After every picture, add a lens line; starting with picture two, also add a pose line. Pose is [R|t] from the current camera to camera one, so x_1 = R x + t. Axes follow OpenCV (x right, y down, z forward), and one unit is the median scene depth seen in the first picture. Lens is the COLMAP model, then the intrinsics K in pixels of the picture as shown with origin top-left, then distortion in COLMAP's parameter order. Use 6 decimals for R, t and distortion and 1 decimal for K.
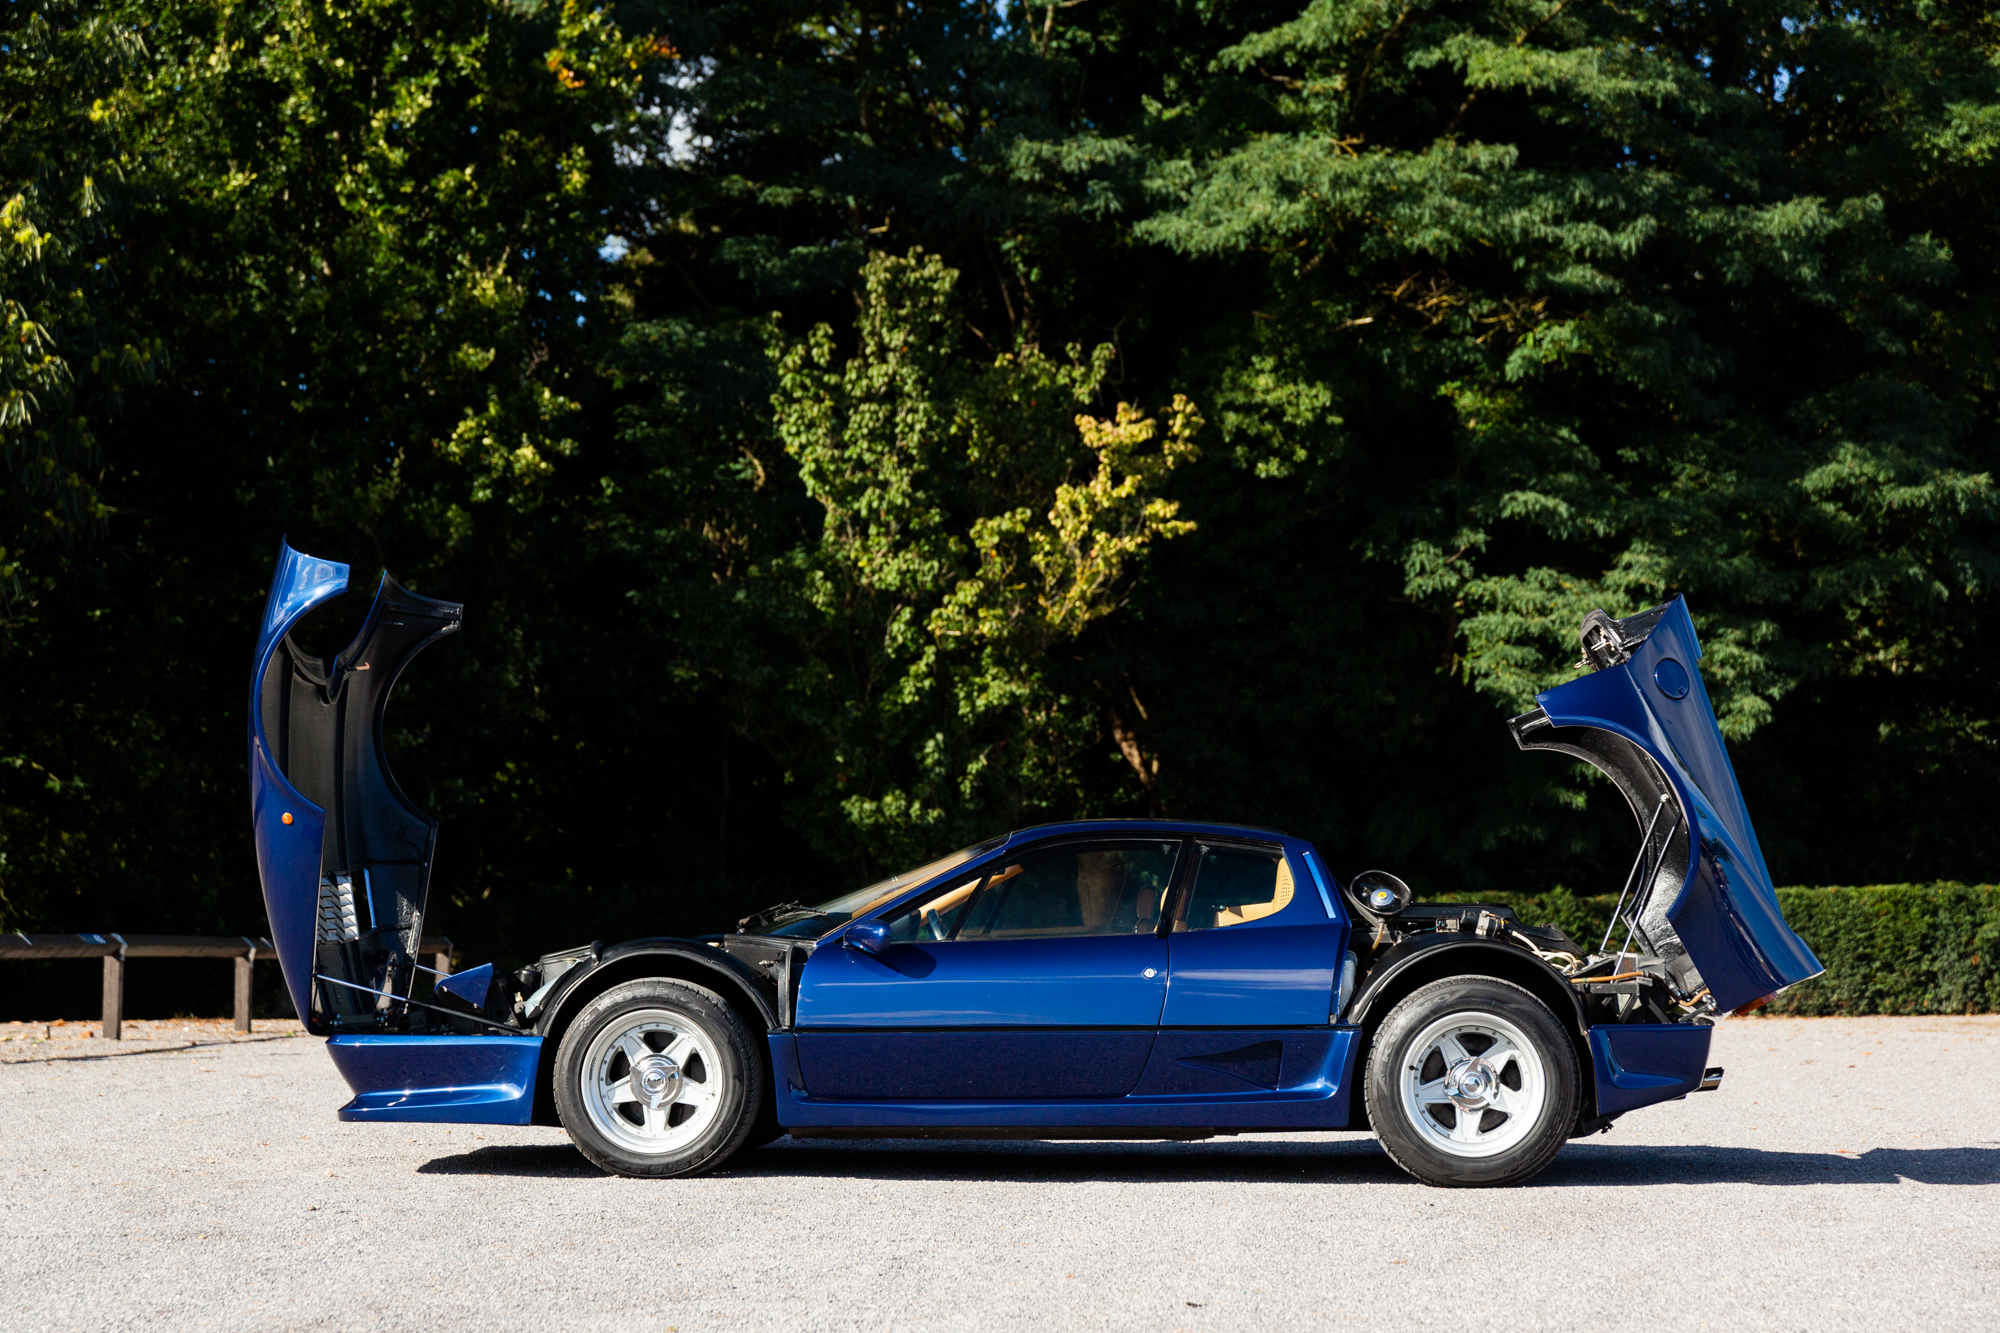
lens RADIAL K [[3818.9, 0, 1030.6], [0, 3818.9, 659.9], [0, 0, 1]] dist [0.024572, 0.093452]
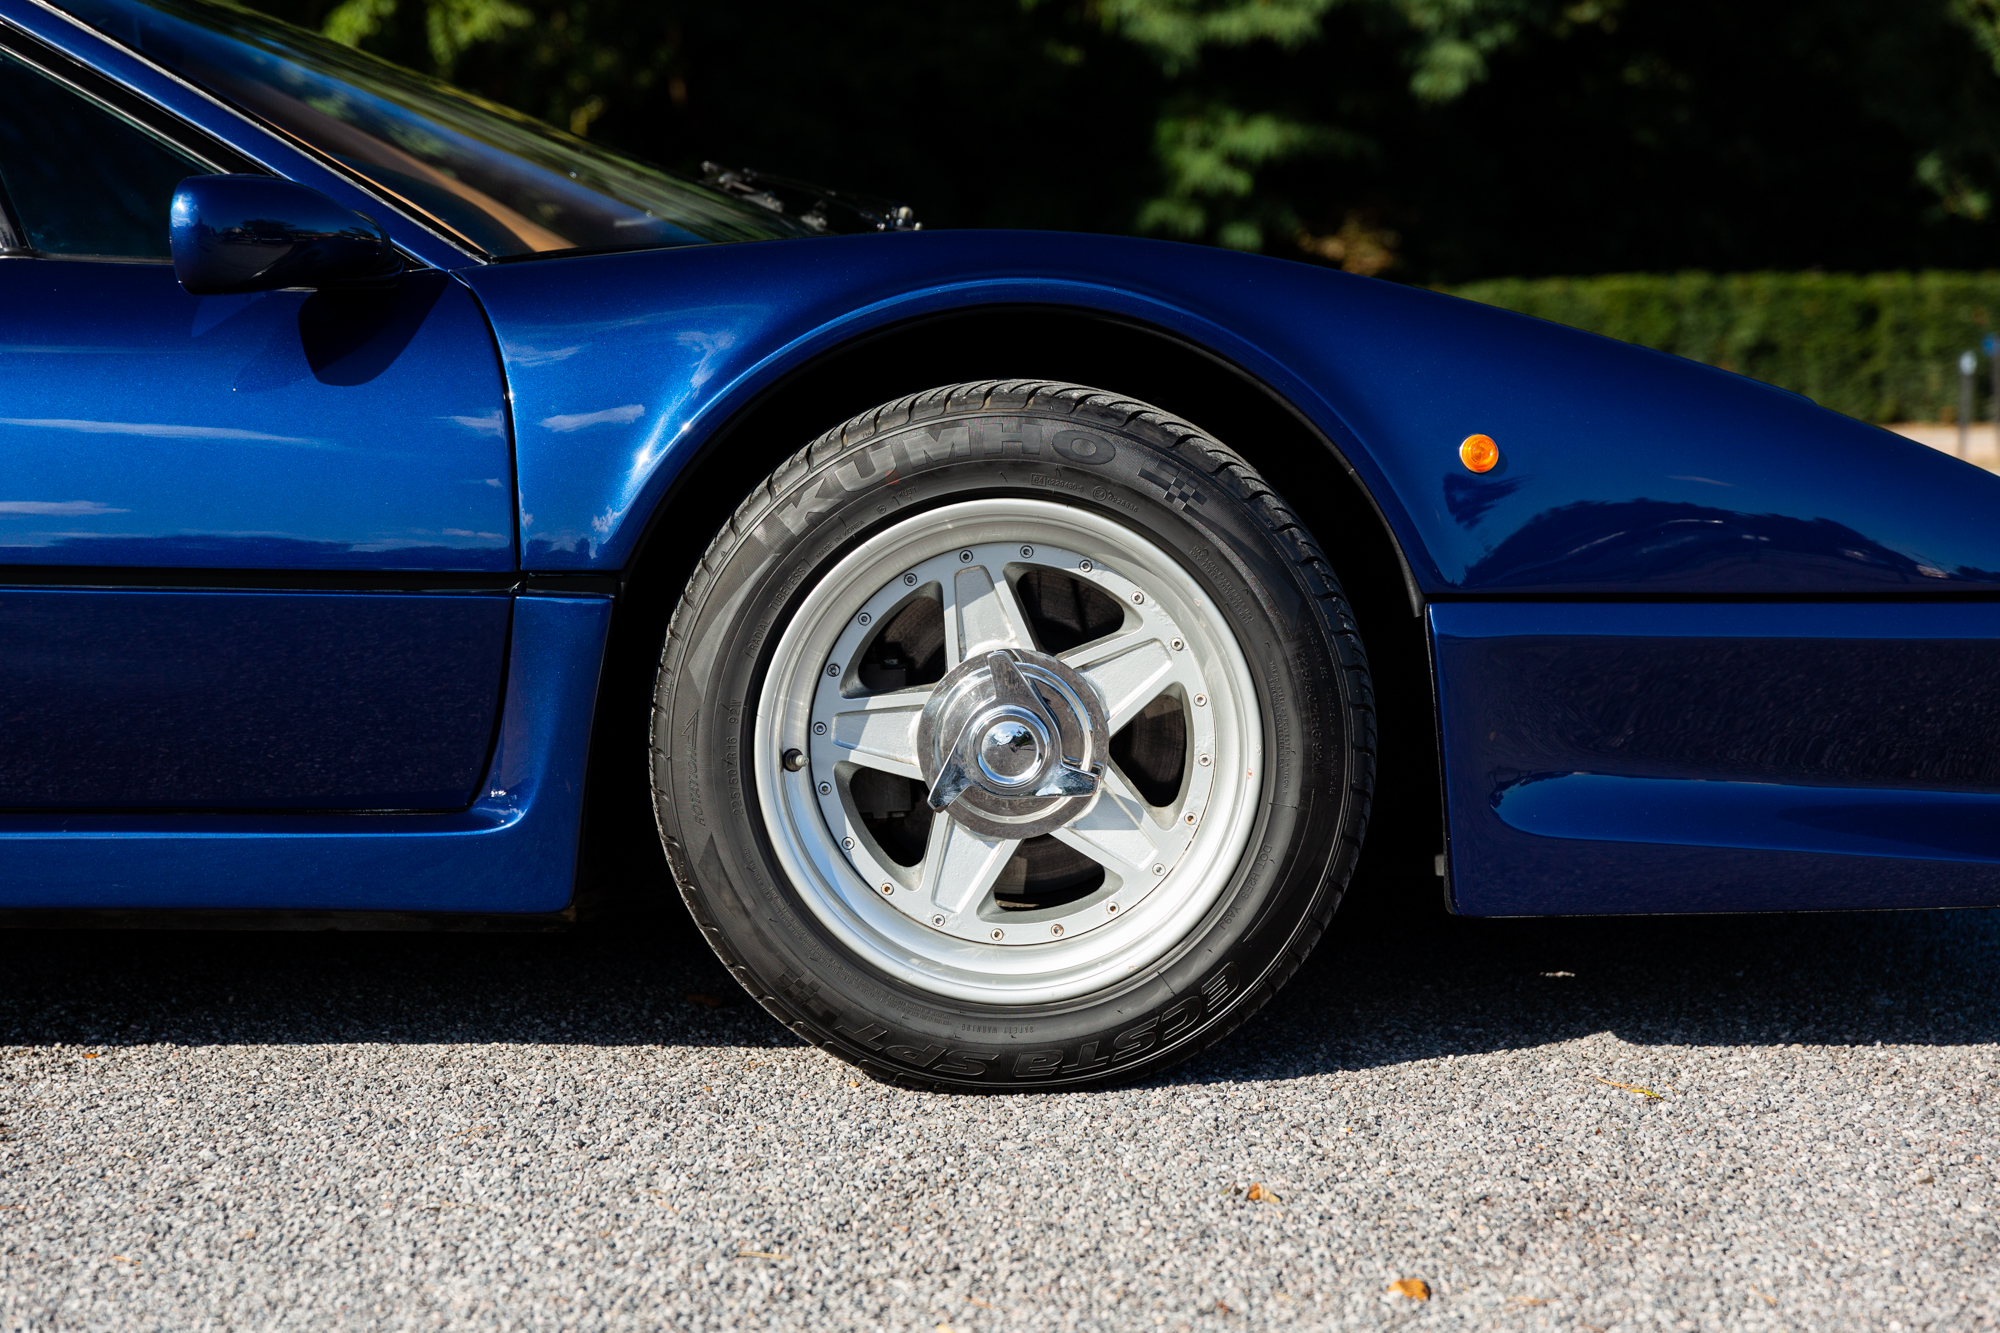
lens RADIAL K [[3908.4, 0, 1000.0], [0, 3908.4, 666.5], [0, 0, 1]] dist [0.028999, 0.127685]
pose [[0.995842, -0.015781, 0.089716, 0.020197], [0.002098, 0.988593, 0.150598, 0.018067], [-0.091069, -0.149784, 0.984516, 0.221097]]
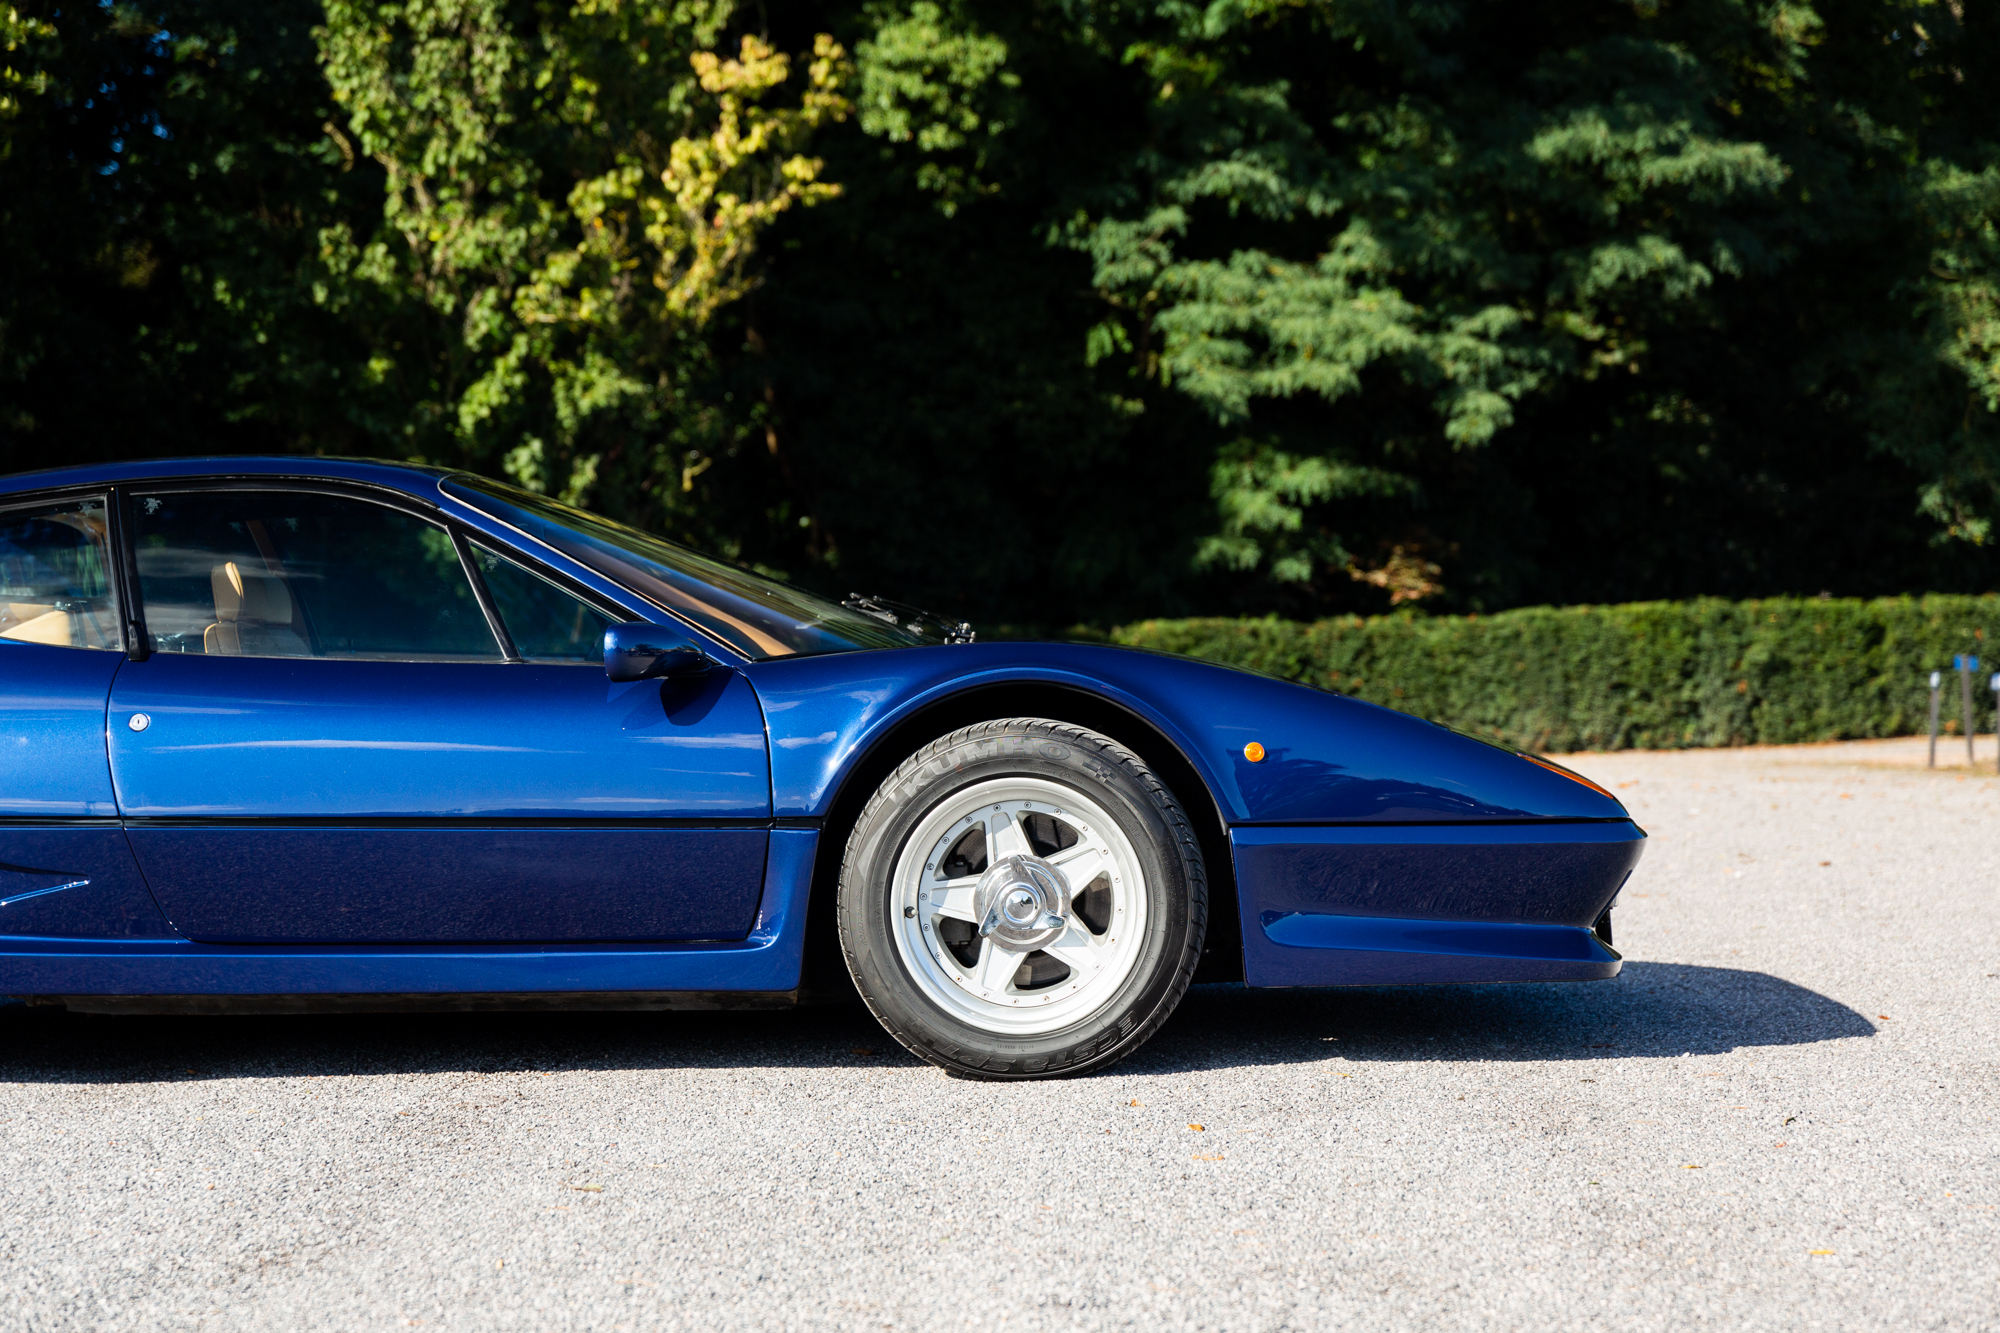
lens RADIAL K [[3818.9, 0, 1030.6], [0, 3818.9, 659.9], [0, 0, 1]] dist [0.024572, 0.093452]
pose [[0.996690, -0.022335, 0.078167, 0.016981], [0.017142, 0.997640, 0.066493, 0.012995], [-0.079468, -0.064933, 0.994720, 0.162158]]
